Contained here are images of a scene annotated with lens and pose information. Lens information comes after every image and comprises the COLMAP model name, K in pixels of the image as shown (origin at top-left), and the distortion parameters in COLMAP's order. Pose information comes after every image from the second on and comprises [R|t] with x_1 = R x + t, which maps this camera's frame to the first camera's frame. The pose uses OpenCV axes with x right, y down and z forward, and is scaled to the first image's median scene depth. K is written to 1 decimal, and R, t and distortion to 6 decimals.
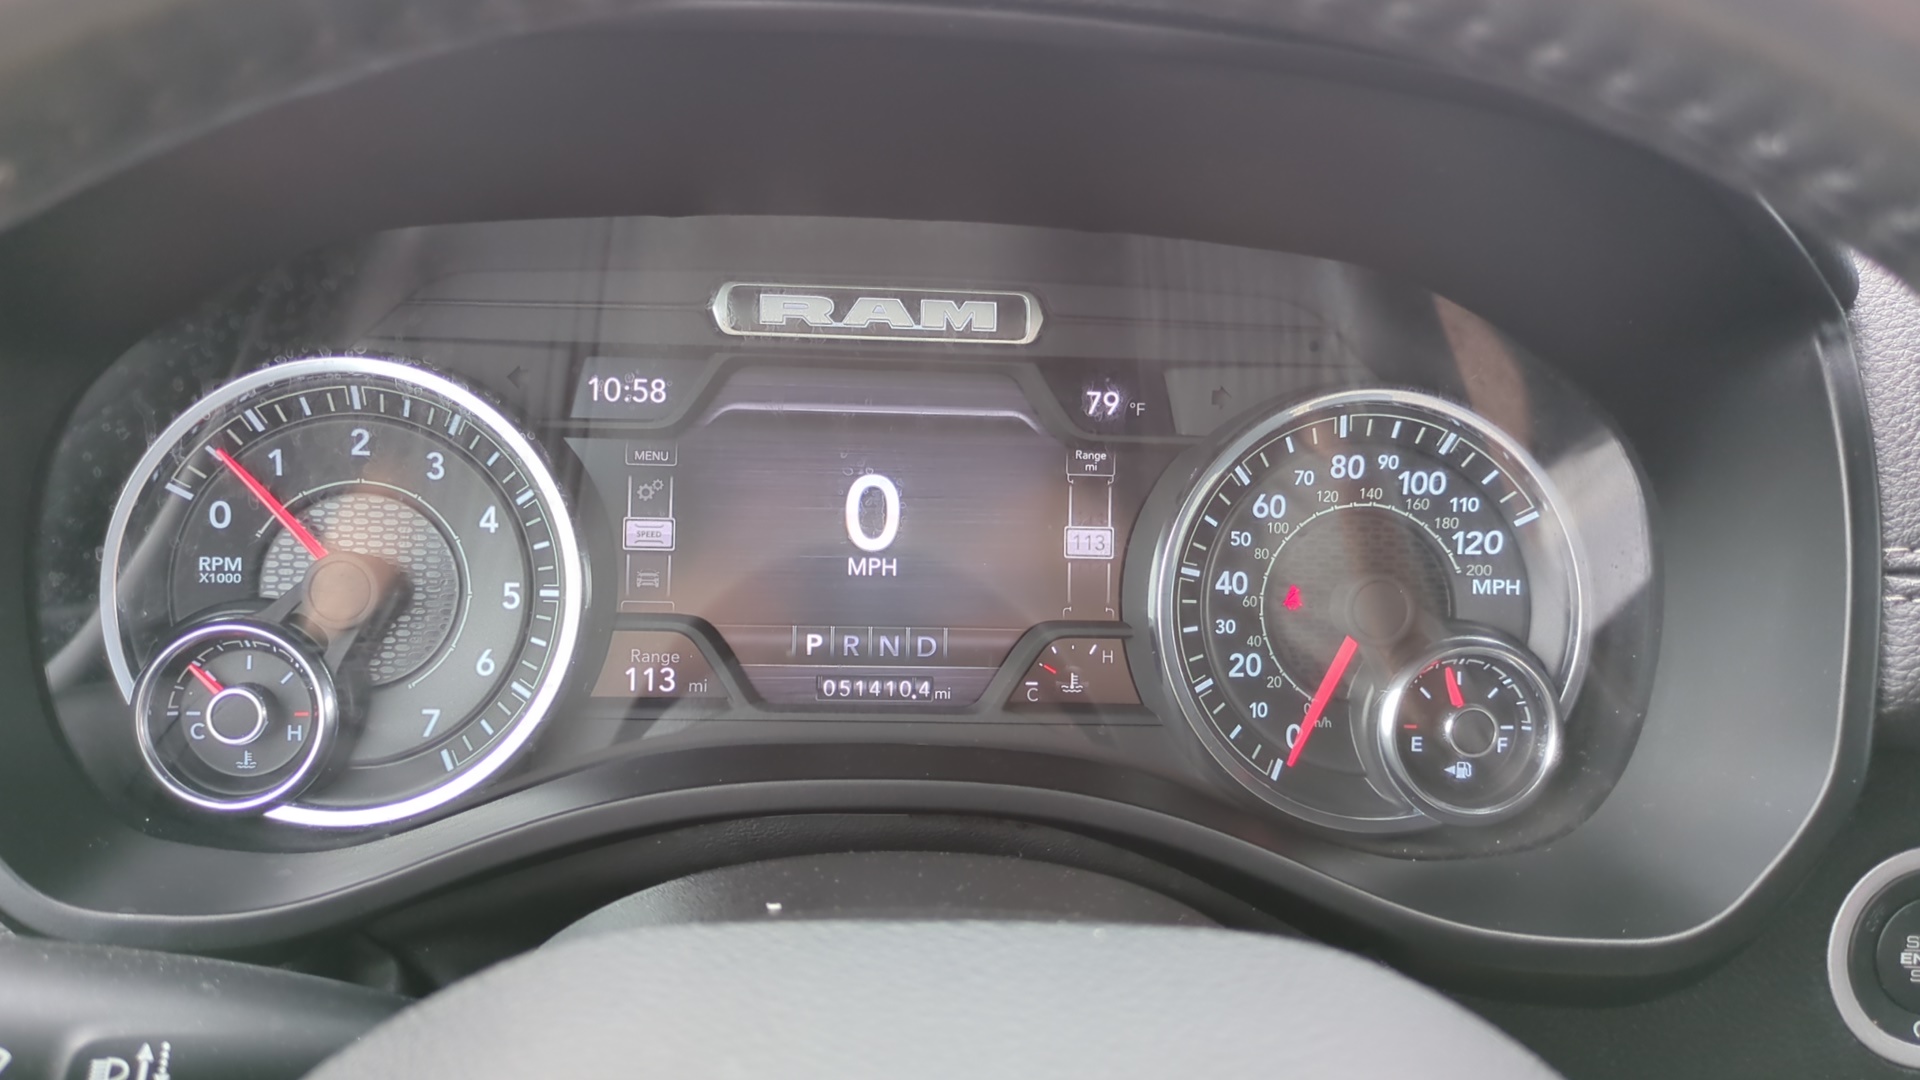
lens RADIAL K [[1632.4, 0, 949.4], [0, 1632.4, 536.8], [0, 0, 1]] dist [0.038729, -0.097543]
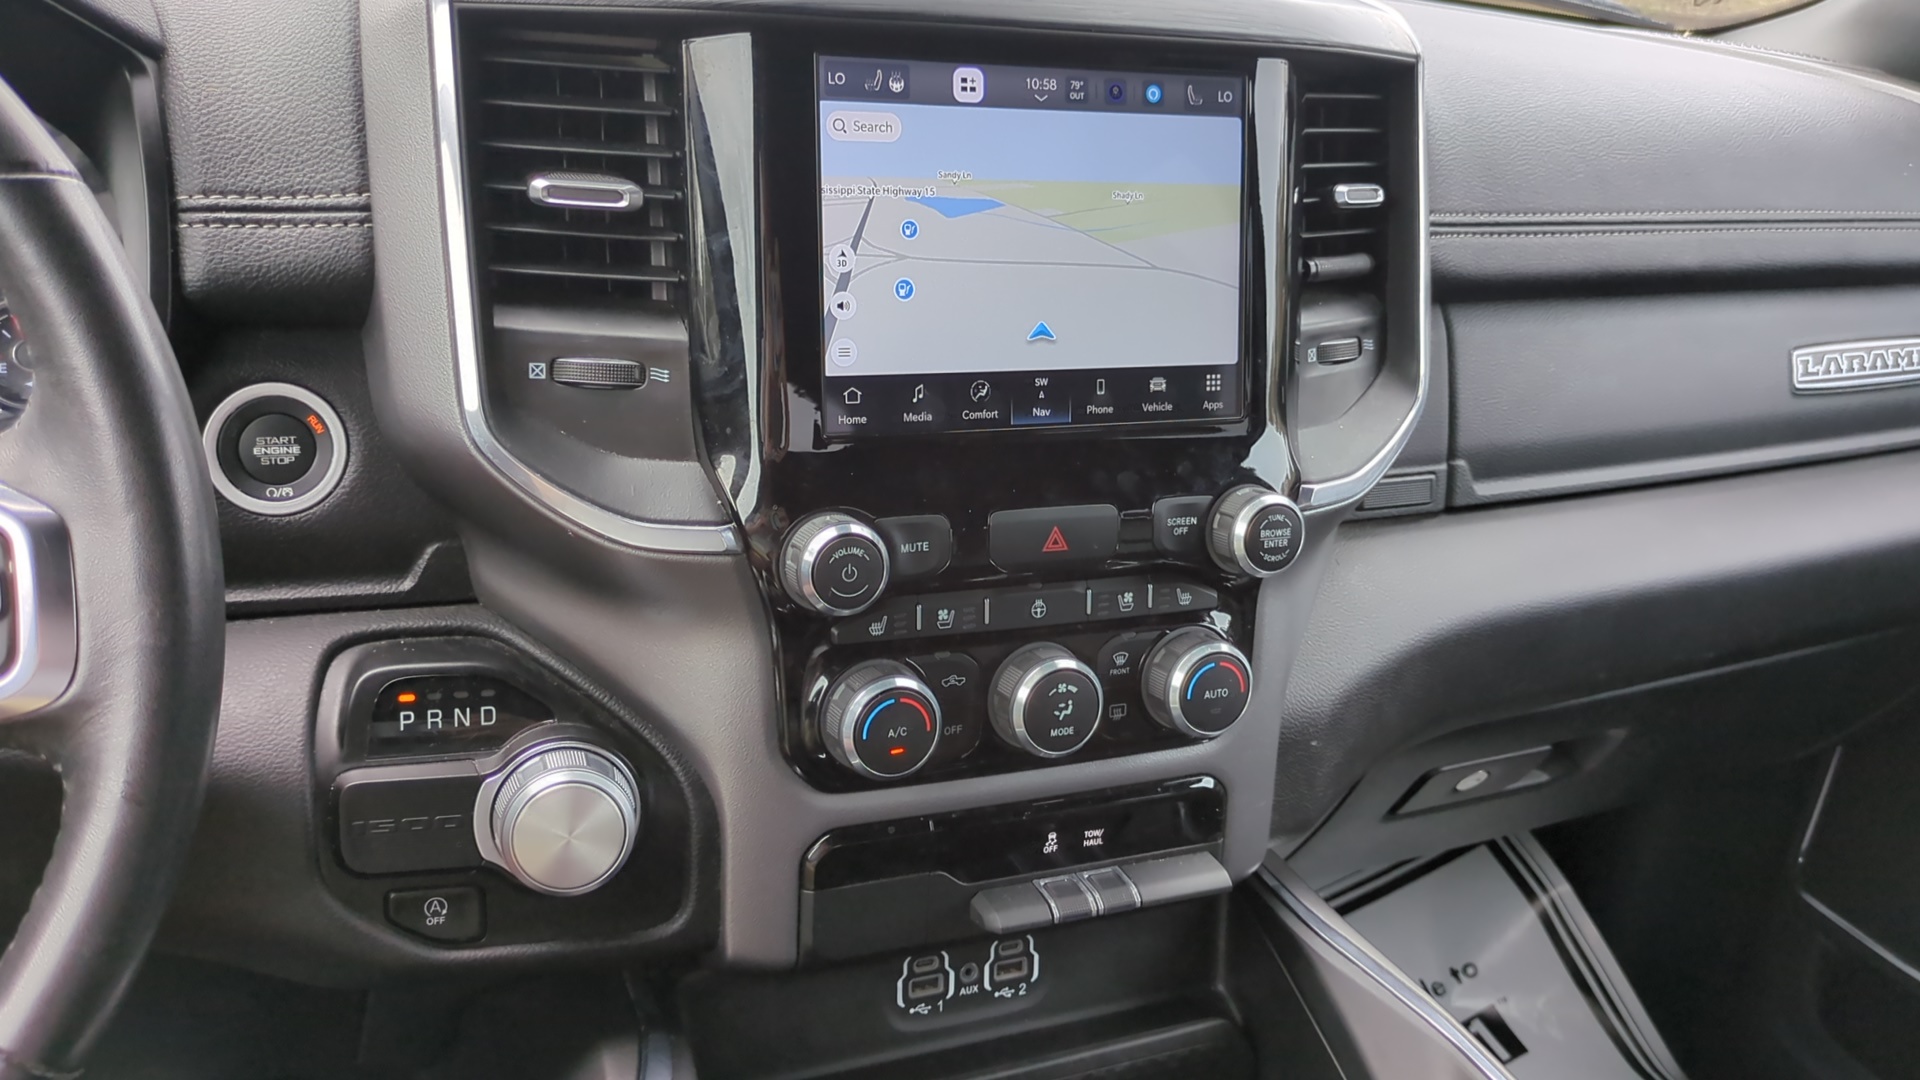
lens RADIAL K [[1632.4, 0, 974.3], [0, 1632.4, 526.4], [0, 0, 1]] dist [0.038729, -0.097543]
pose [[0.939360, -0.084007, 0.332485, 0.616201], [0.073943, 0.996342, 0.042829, 0.274977], [-0.334867, -0.015647, 0.942135, -0.727525]]
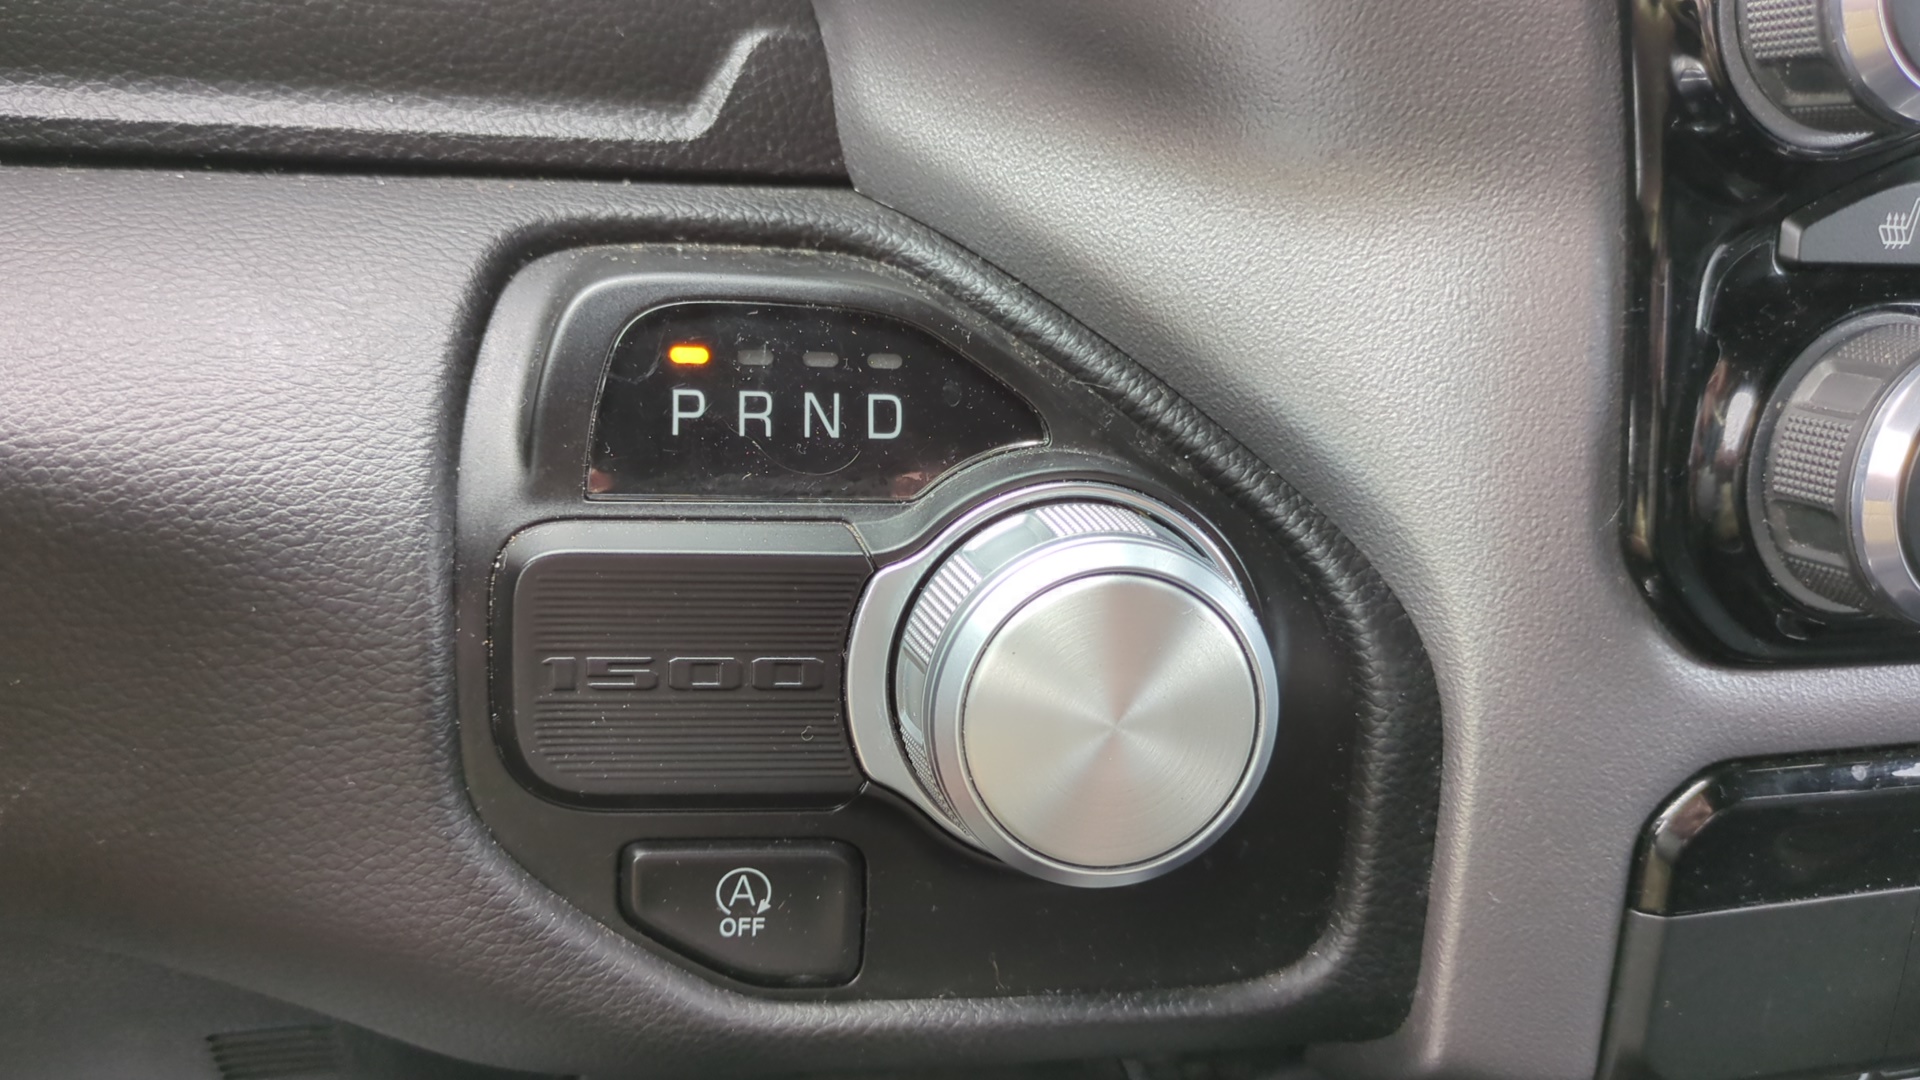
lens RADIAL K [[1632.4, 0, 953.0], [0, 1632.4, 536.2], [0, 0, 1]] dist [0.038729, -0.097543]
pose [[0.979936, -0.050325, 0.192855, 0.590589], [0.043791, 0.998318, 0.037995, 0.496349], [-0.194443, -0.028787, 0.980491, 0.227076]]
